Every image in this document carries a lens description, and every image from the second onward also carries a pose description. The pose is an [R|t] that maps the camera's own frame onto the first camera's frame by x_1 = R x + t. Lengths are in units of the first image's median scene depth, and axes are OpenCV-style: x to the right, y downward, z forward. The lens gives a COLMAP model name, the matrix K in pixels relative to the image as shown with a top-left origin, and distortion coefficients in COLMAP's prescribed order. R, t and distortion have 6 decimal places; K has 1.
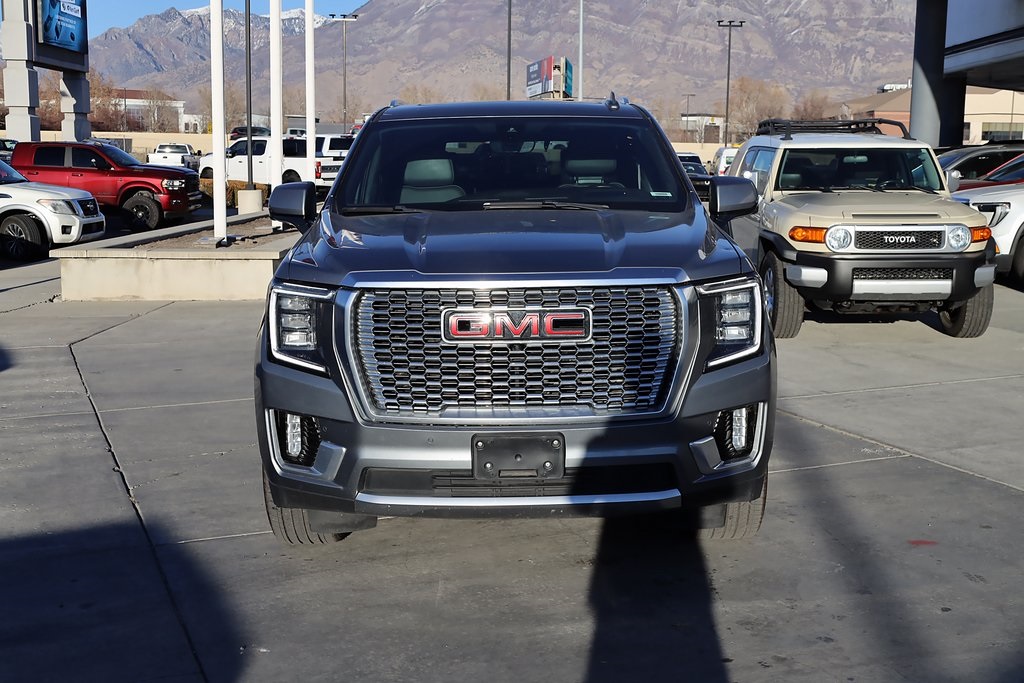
lens RADIAL K [[1212.6, 0, 512.0], [0, 1212.6, 341.5], [0, 0, 1]] dist [0.005935, 0.026891]
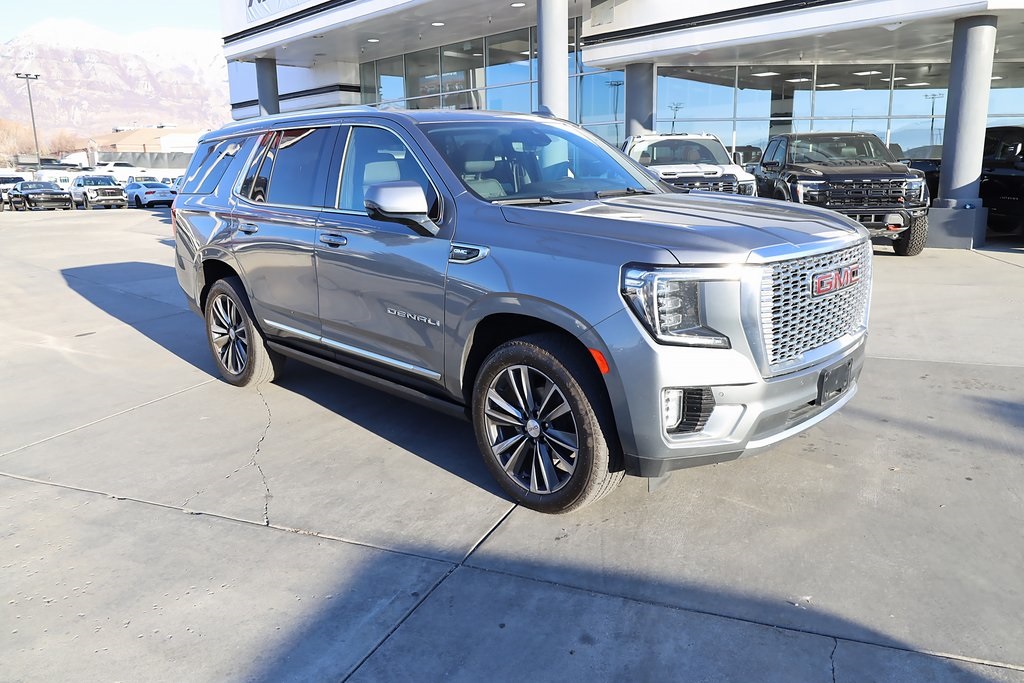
lens RADIAL K [[750.0, 0, 509.4], [0, 750.0, 354.1], [0, 0, 1]] dist [-0.023938, 0.001894]
pose [[0.708910, -0.181241, 0.681614, -0.575529], [0.122925, 0.983378, 0.133632, -0.060628], [-0.694504, -0.010946, 0.719406, 0.496295]]
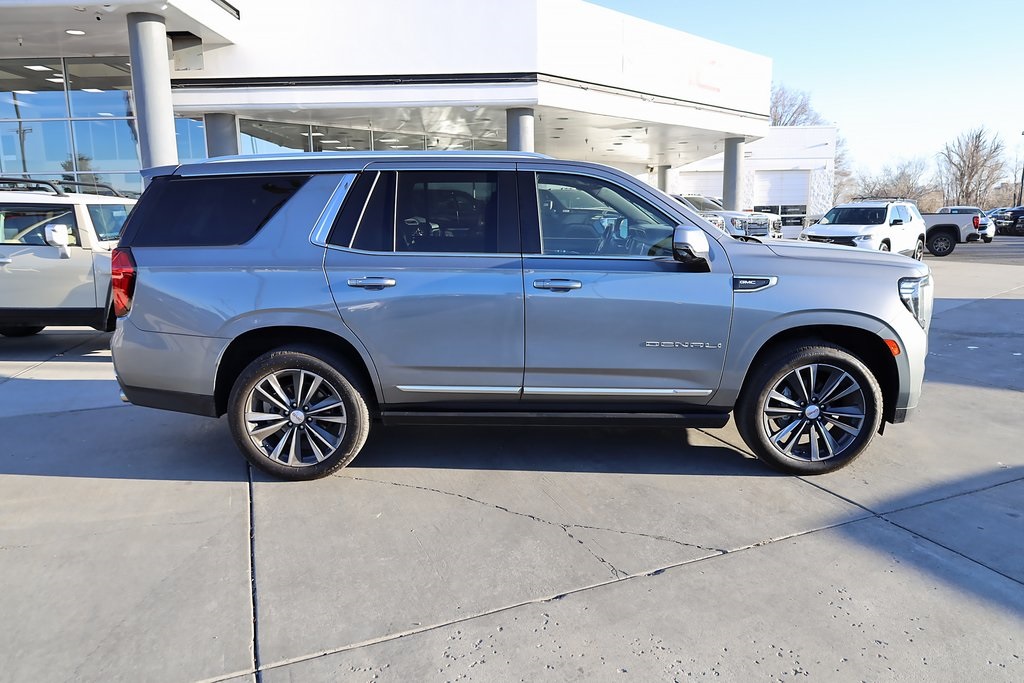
lens RADIAL K [[712.5, 0, 512.0], [0, 712.5, 341.5], [0, 0, 1]] dist [-0.004228, -0.004747]
pose [[-0.011433, -0.177299, 0.984091, -0.875420], [0.158699, 0.971359, 0.176849, -0.171044], [-0.987261, 0.158196, 0.017032, 1.191738]]
